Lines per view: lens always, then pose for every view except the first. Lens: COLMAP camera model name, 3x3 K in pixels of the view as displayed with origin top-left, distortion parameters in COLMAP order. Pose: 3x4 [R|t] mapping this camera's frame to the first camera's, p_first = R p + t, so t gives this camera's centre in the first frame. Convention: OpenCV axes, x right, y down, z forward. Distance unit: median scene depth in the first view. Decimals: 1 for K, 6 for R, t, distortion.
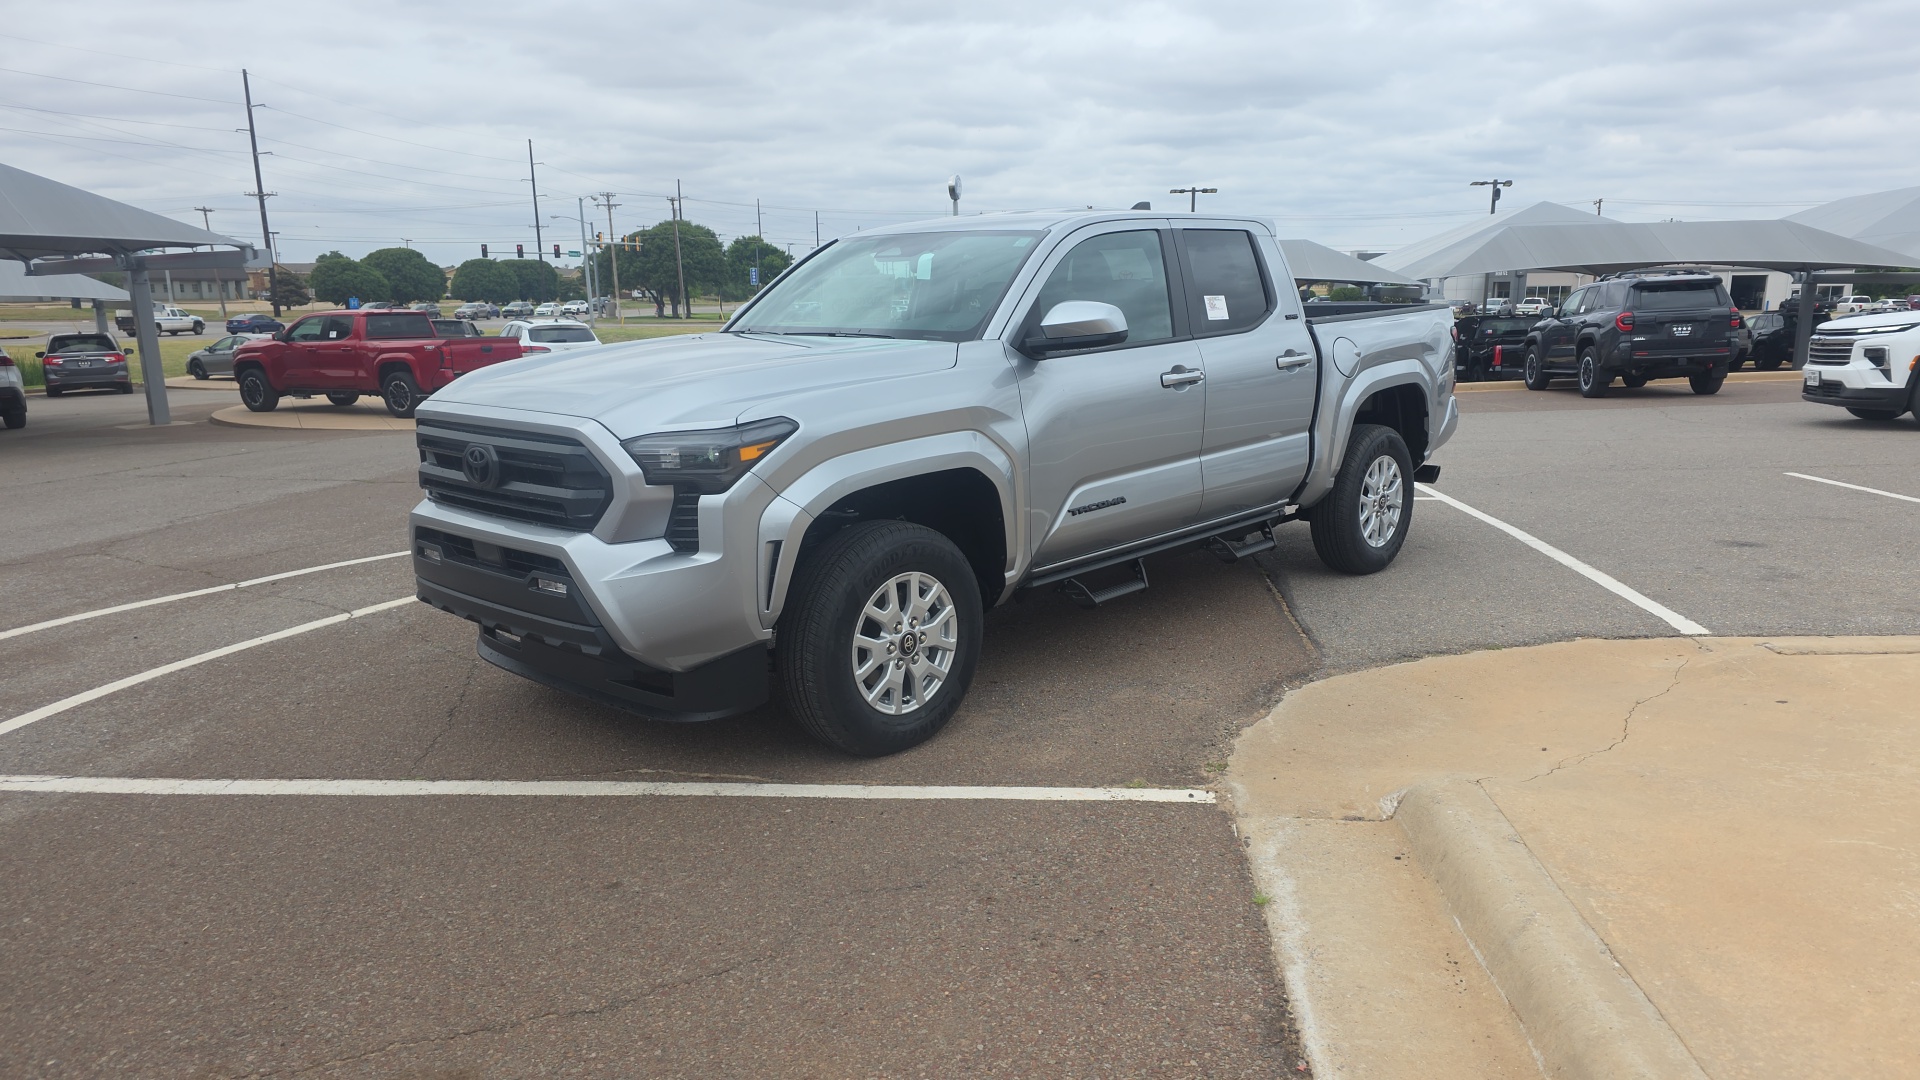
lens RADIAL K [[1282.7, 0, 1032.4], [0, 1282.7, 565.3], [0, 0, 1]] dist [0.067711, -0.068963]
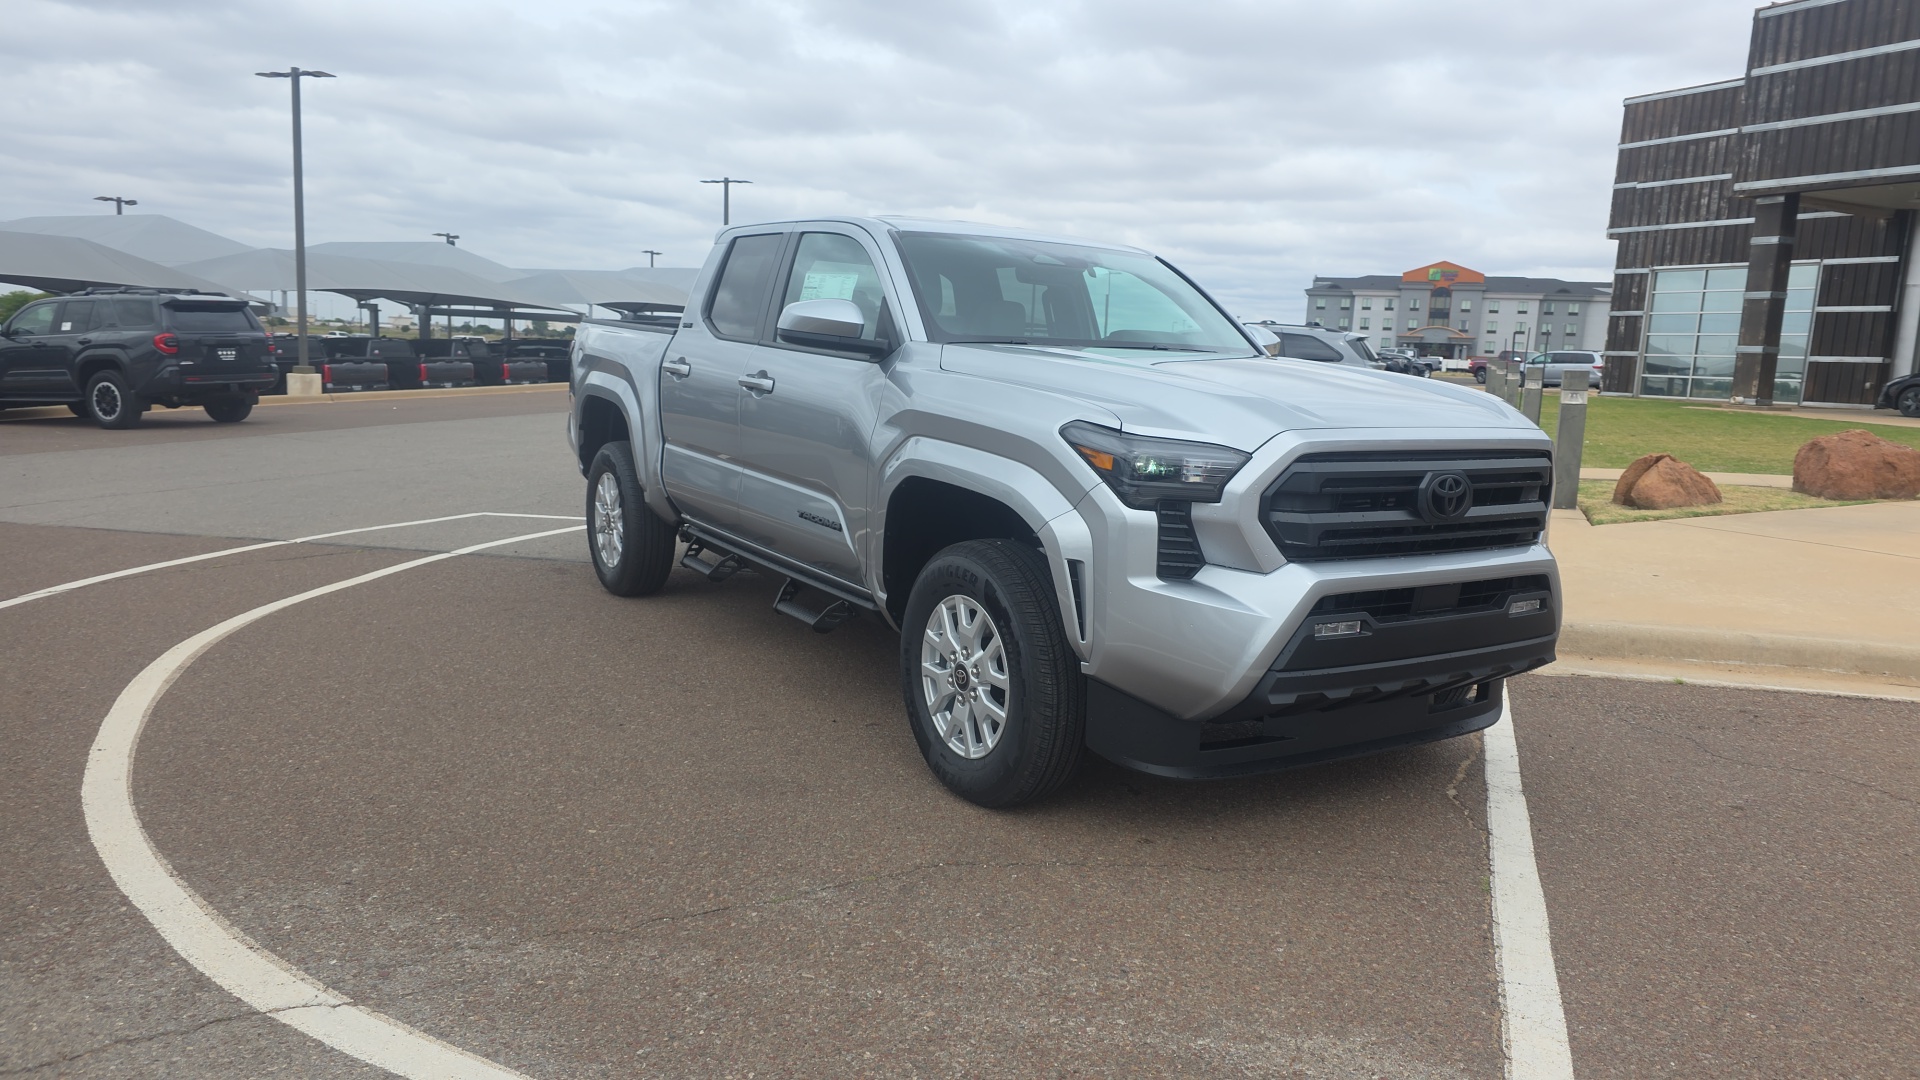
lens RADIAL K [[1303.9, 0, 1040.7], [0, 1303.9, 511.8], [0, 0, 1]] dist [0.083534, -0.090757]
pose [[0.238878, -0.095941, 0.966298, -1.308960], [0.158148, 0.985665, 0.058768, -0.157282], [-0.958085, 0.138780, 0.250626, 1.015683]]
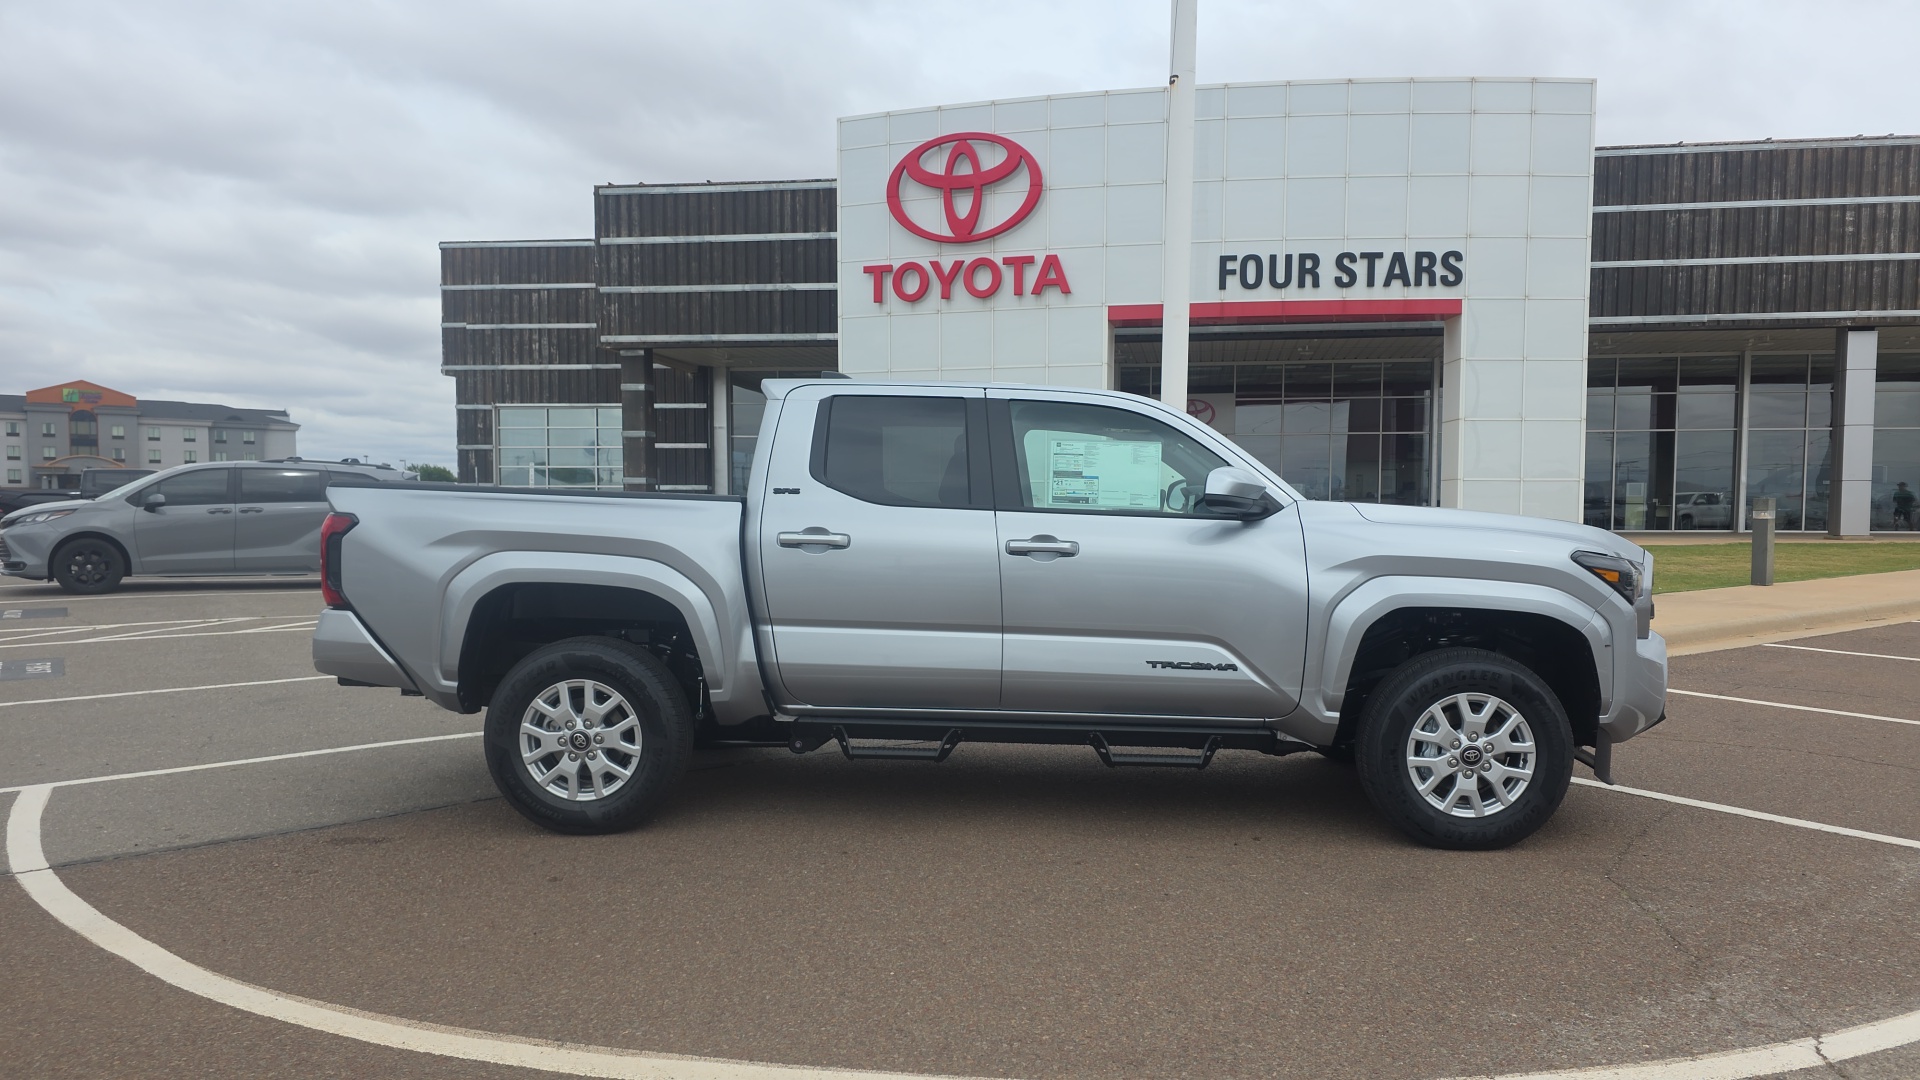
lens RADIAL K [[1282.7, 0, 1032.4], [0, 1282.7, 565.3], [0, 0, 1]] dist [0.067711, -0.068963]
pose [[-0.644449, -0.024643, 0.764250, -1.086011], [0.159818, 0.973065, 0.166142, -0.429092], [-0.747759, 0.229211, -0.623152, 2.318151]]
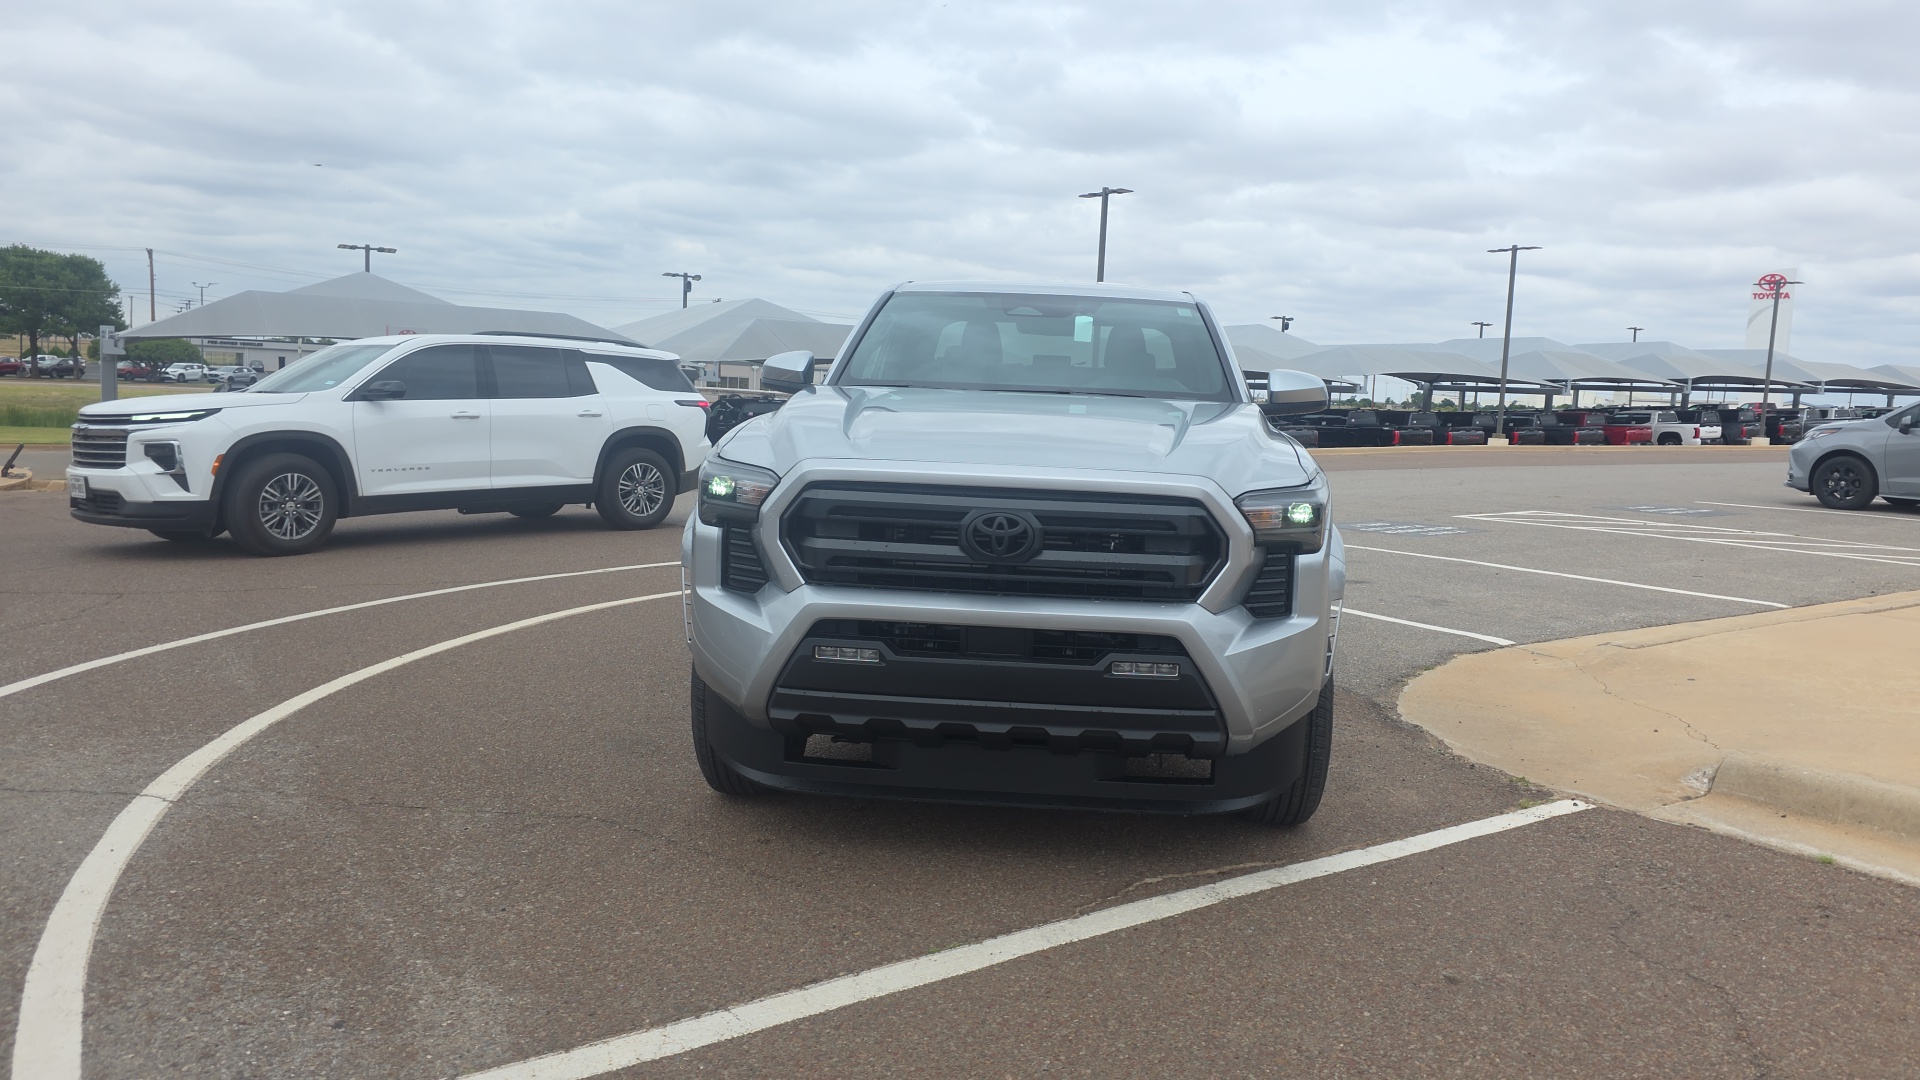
lens RADIAL K [[1292.6, 0, 1012.1], [0, 1292.6, 477.3], [0, 0, 1]] dist [0.071997, -0.074606]
pose [[0.783494, -0.000453, 0.621399, -0.911520], [0.081165, 0.991507, -0.101614, -0.028284], [-0.616076, 0.130050, 0.776877, 0.340968]]
